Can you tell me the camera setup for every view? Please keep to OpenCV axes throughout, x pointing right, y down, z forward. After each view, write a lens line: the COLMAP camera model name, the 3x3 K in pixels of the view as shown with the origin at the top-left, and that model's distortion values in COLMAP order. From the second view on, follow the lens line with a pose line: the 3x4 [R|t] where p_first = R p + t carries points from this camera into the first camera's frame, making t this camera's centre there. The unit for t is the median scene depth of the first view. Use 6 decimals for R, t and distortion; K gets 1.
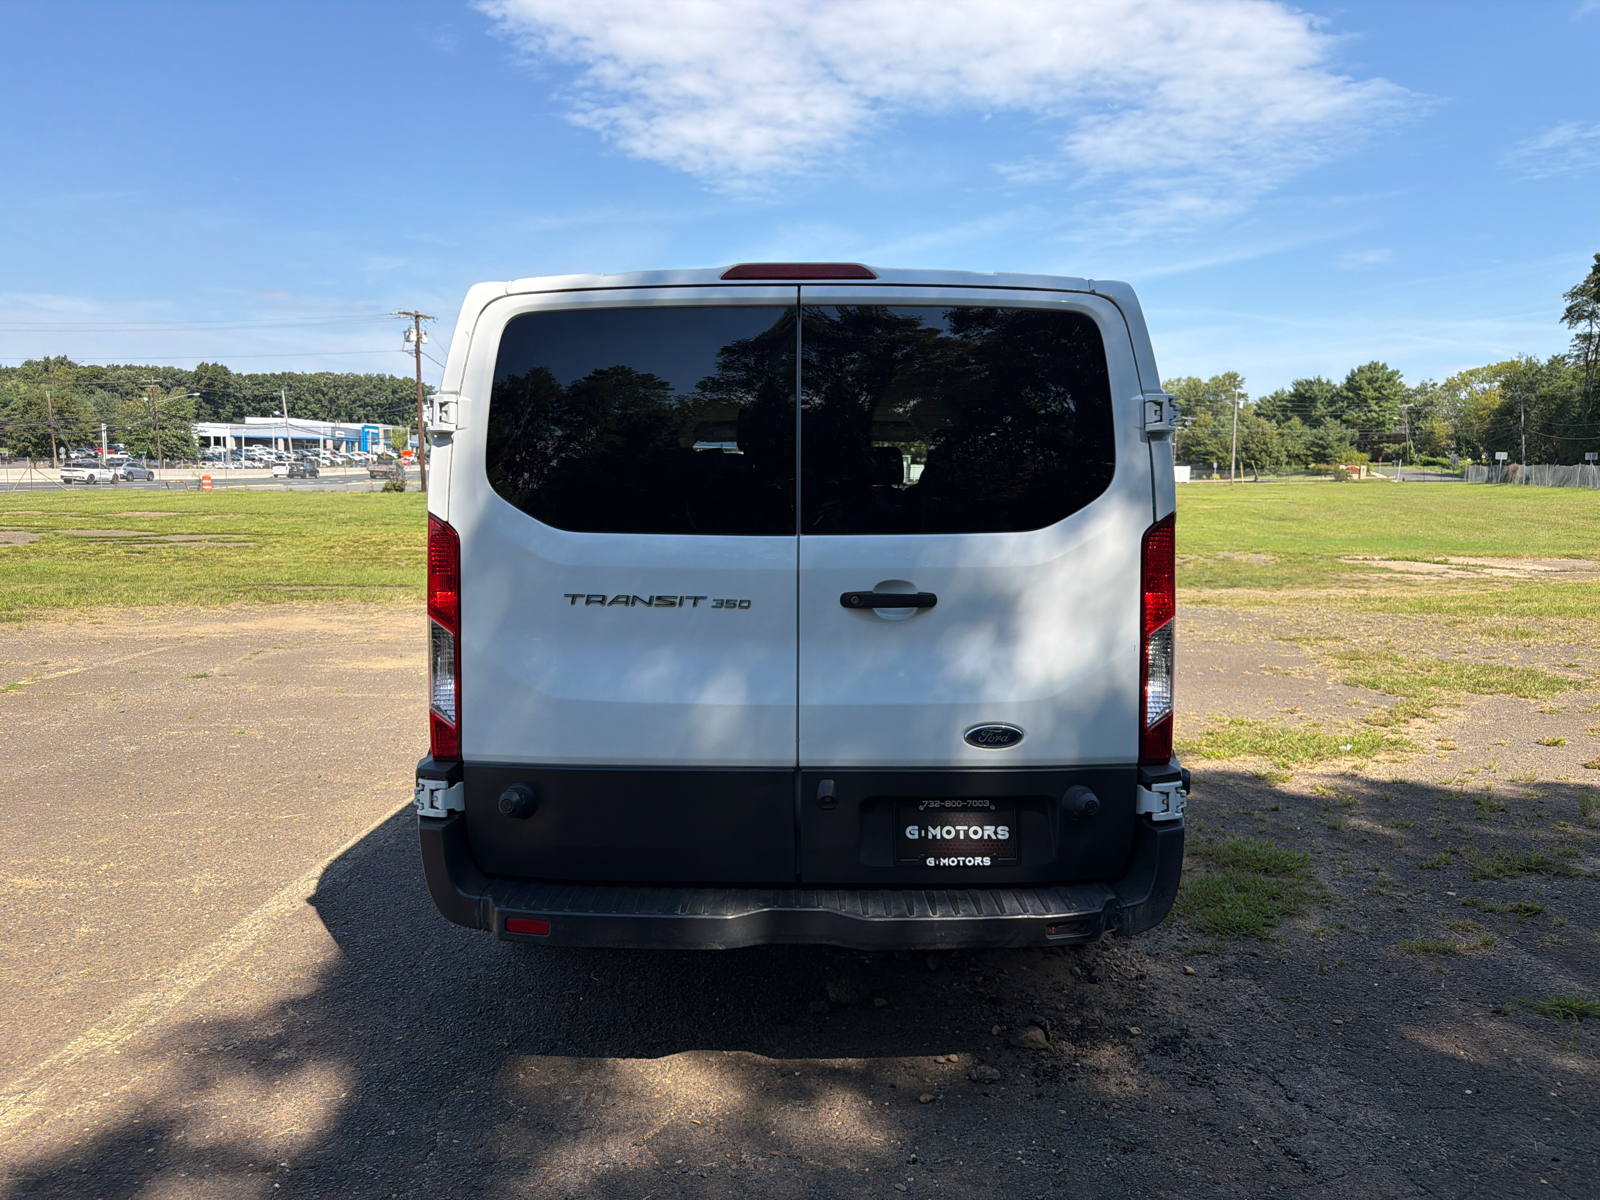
lens RADIAL K [[1125.3, 0, 801.8], [0, 1125.3, 596.8], [0, 0, 1]] dist [0.025489, -0.032429]
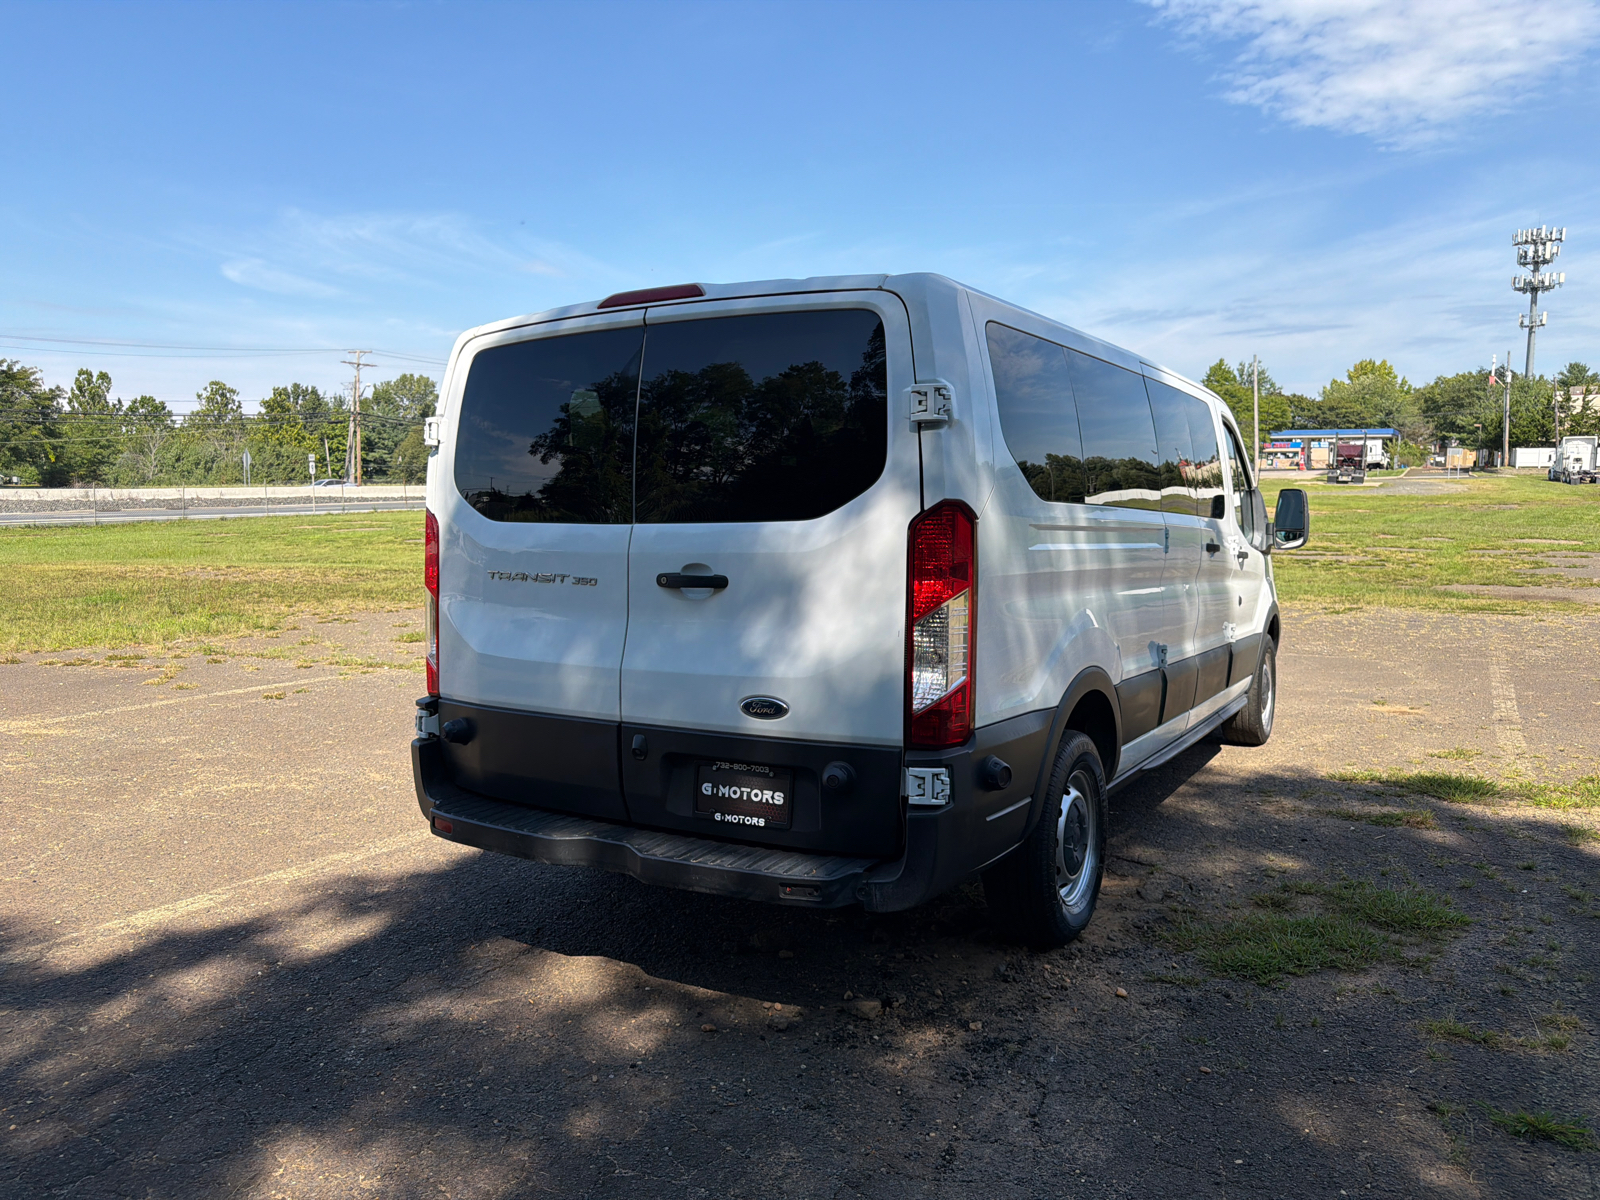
lens RADIAL K [[1125.3, 0, 806.1], [0, 1125.3, 602.0], [0, 0, 1]] dist [0.025489, -0.032429]
pose [[0.871479, 0.031834, -0.489399, 0.714612], [-0.029936, 0.999483, 0.011705, 0.007409], [0.489518, 0.004450, 0.871982, 0.070076]]
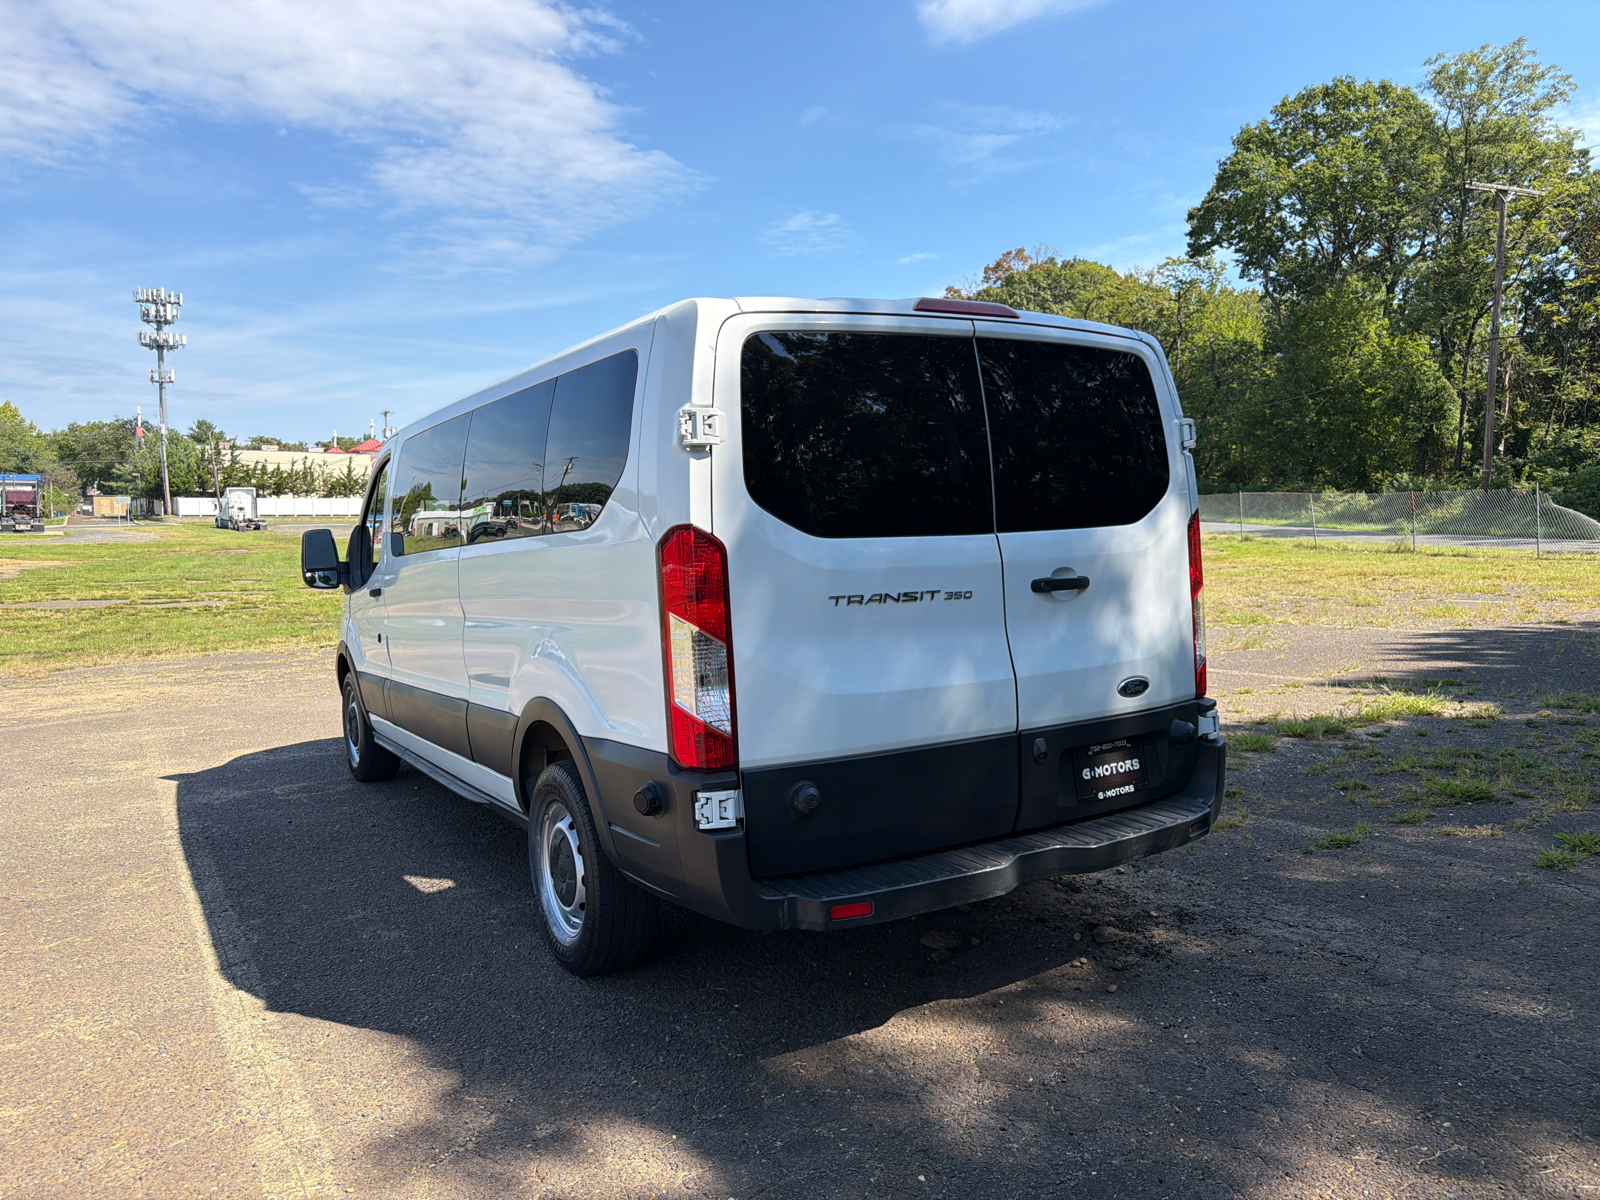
lens RADIAL K [[1125.3, 0, 784.0], [0, 1125.3, 603.9], [0, 0, 1]] dist [0.025489, -0.032429]
pose [[0.849730, -0.064841, 0.523216, -0.792229], [0.077160, 0.997017, -0.001754, 0.002931], [-0.521542, 0.041862, 0.852198, 0.122962]]
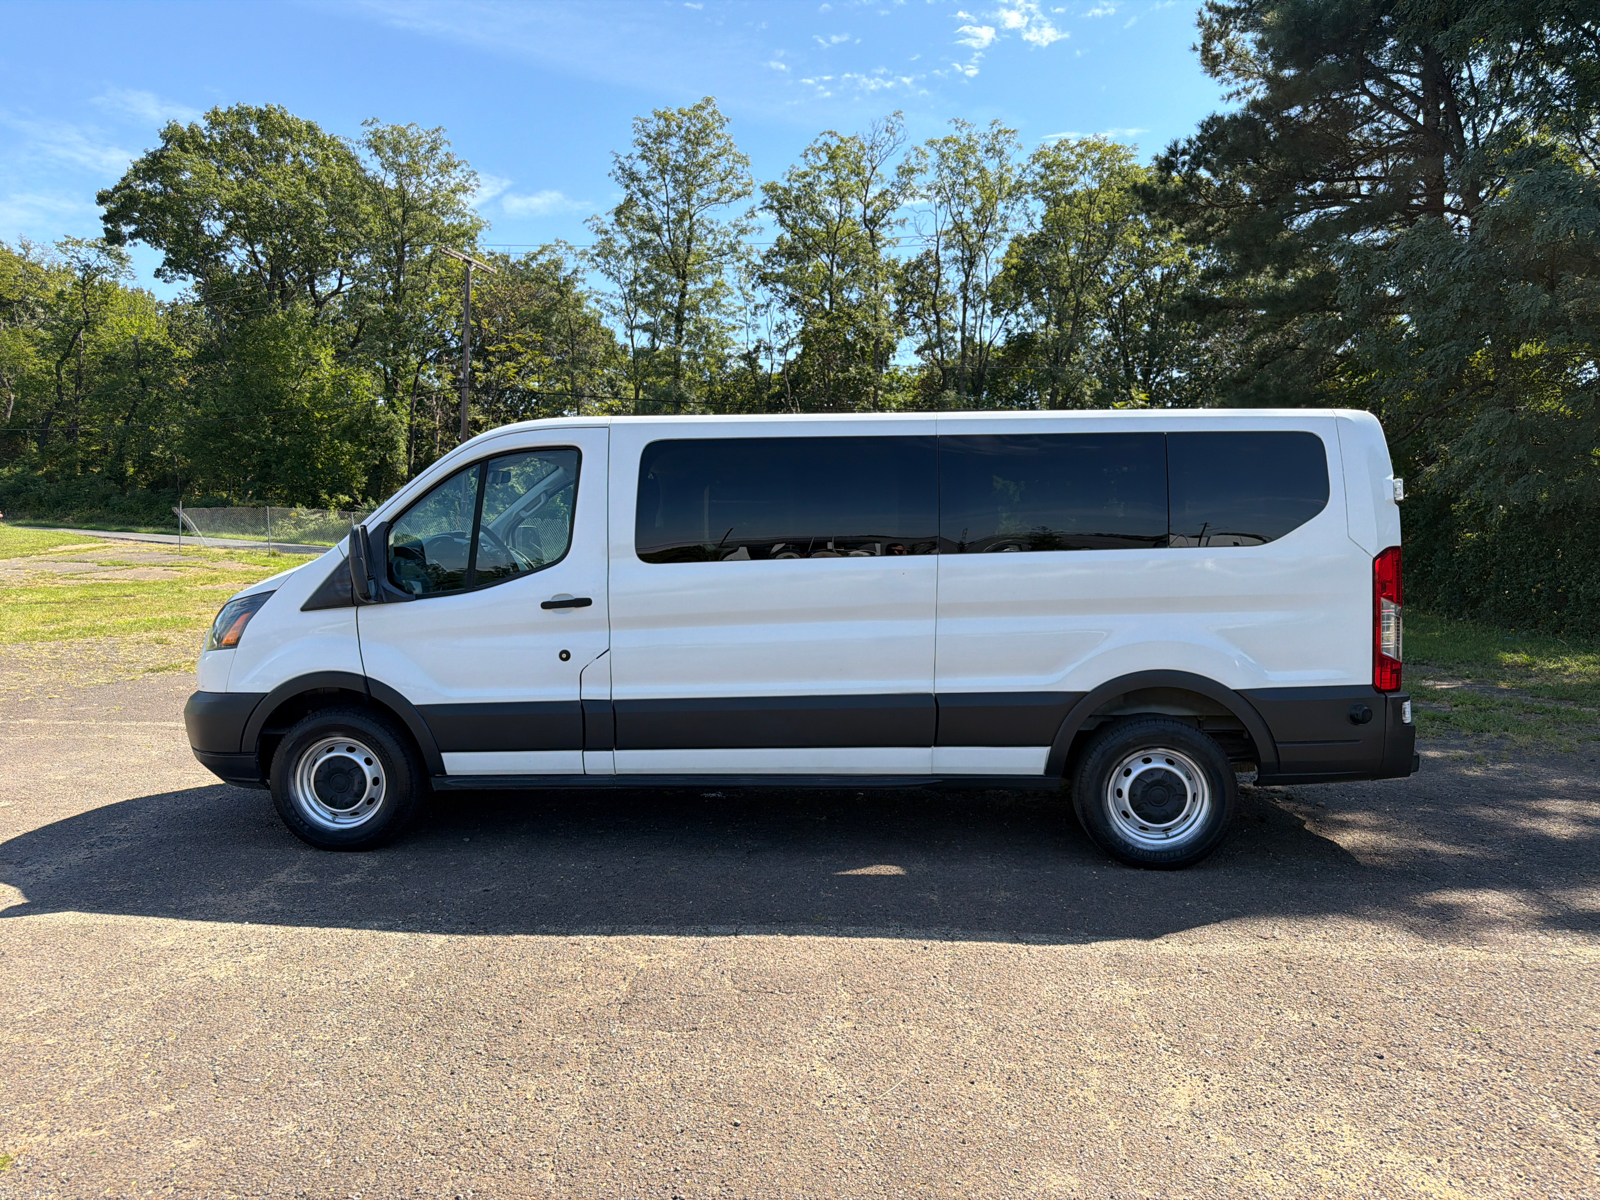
lens RADIAL K [[1125.3, 0, 793.6], [0, 1125.3, 604.0], [0, 0, 1]] dist [0.025489, -0.032429]
pose [[0.079337, -0.065178, 0.994715, -2.176915], [0.072274, 0.995610, 0.059472, -0.164293], [-0.994224, 0.067174, 0.083699, 1.865043]]
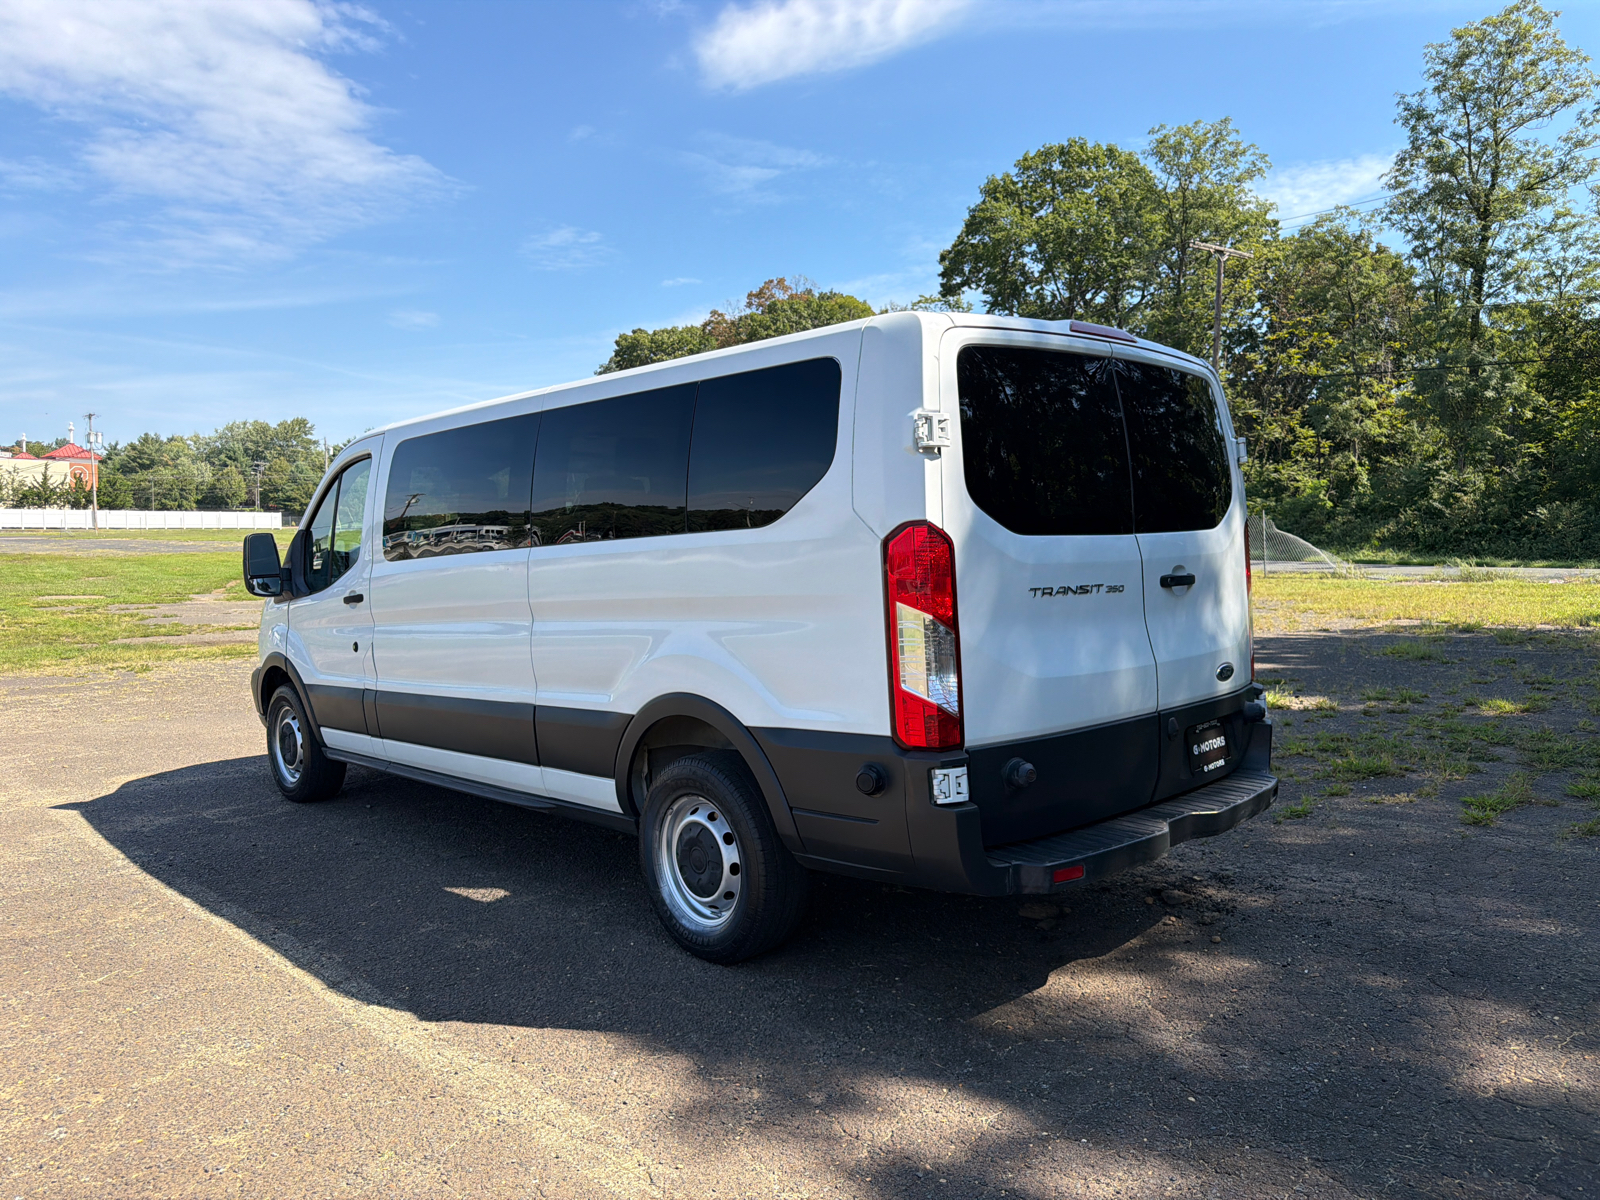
lens RADIAL K [[1125.3, 0, 789.4], [0, 1125.3, 593.2], [0, 0, 1]] dist [0.025489, -0.032429]
pose [[0.719468, -0.051725, 0.692596, -1.182104], [0.082552, 0.996522, -0.011331, -0.004511], [-0.689602, 0.065327, 0.721236, 0.333148]]
